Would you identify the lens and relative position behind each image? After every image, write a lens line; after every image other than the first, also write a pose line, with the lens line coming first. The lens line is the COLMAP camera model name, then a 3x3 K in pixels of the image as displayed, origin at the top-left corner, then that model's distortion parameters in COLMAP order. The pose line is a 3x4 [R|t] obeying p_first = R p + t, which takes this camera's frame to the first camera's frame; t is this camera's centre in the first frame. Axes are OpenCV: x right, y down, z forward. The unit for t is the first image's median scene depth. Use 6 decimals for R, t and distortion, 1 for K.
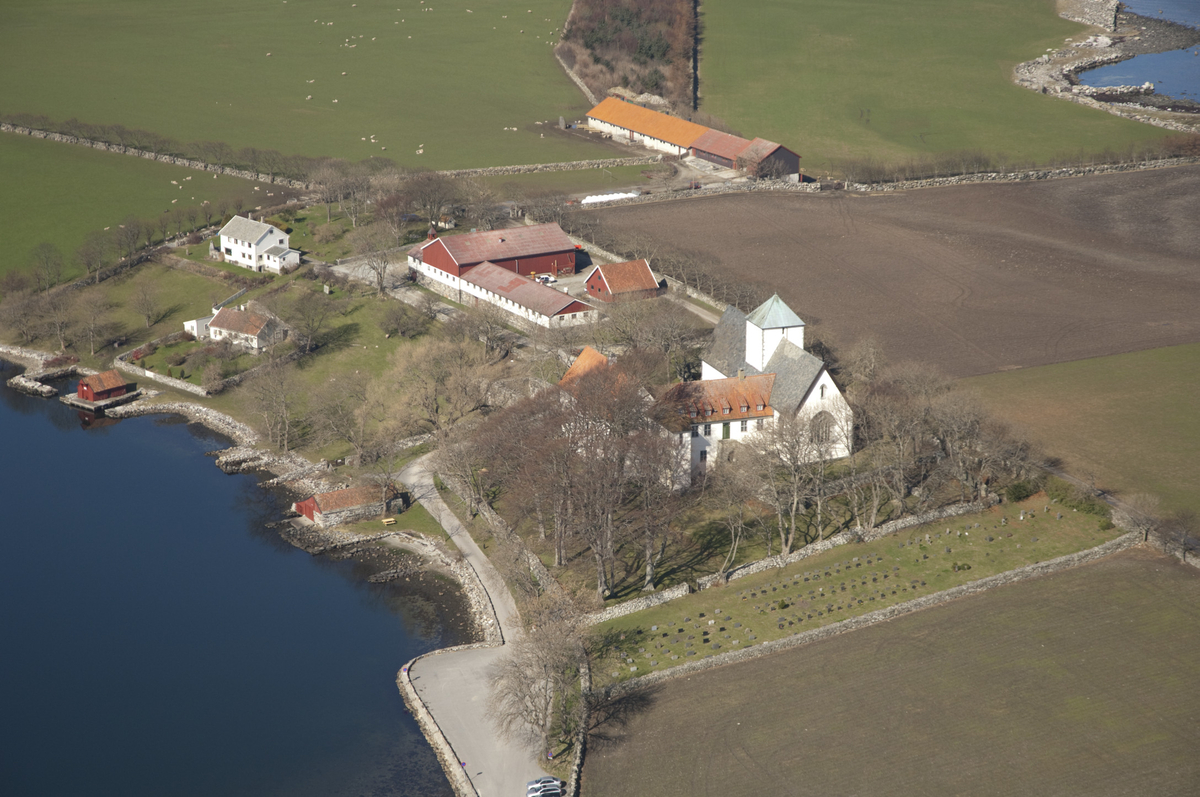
lens RADIAL K [[2971.9, 0, 600.0], [0, 2971.9, 398.5], [0, 0, 1]] dist [0.231123, 0.594810]
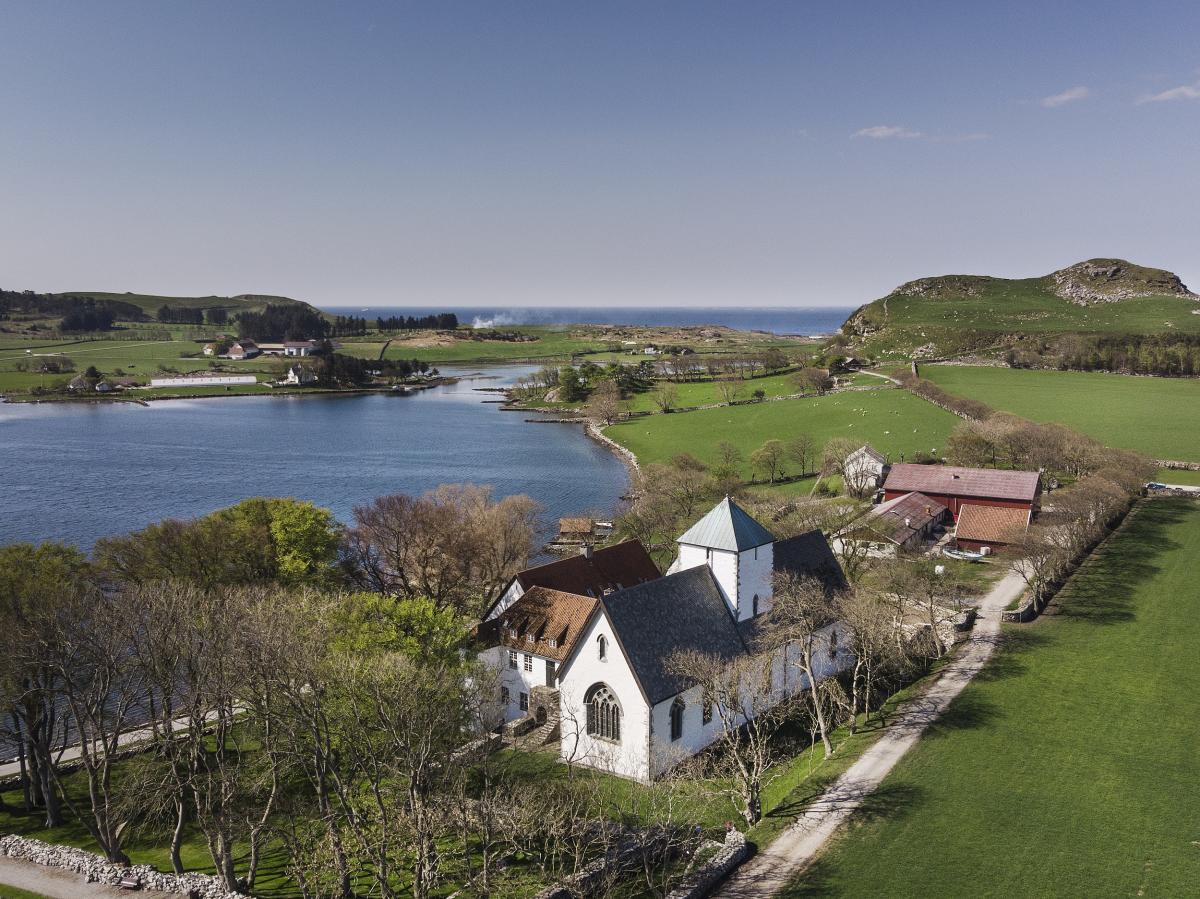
lens RADIAL K [[1088.7, 0, 600.0], [0, 1088.7, 449.5], [0, 0, 1]] dist [-0.003849, -0.000654]
pose [[0.503771, 0.107456, -0.857128, 0.219688], [-0.234992, 0.971861, -0.016275, -0.031589], [0.831260, 0.209617, 0.514847, 0.778475]]
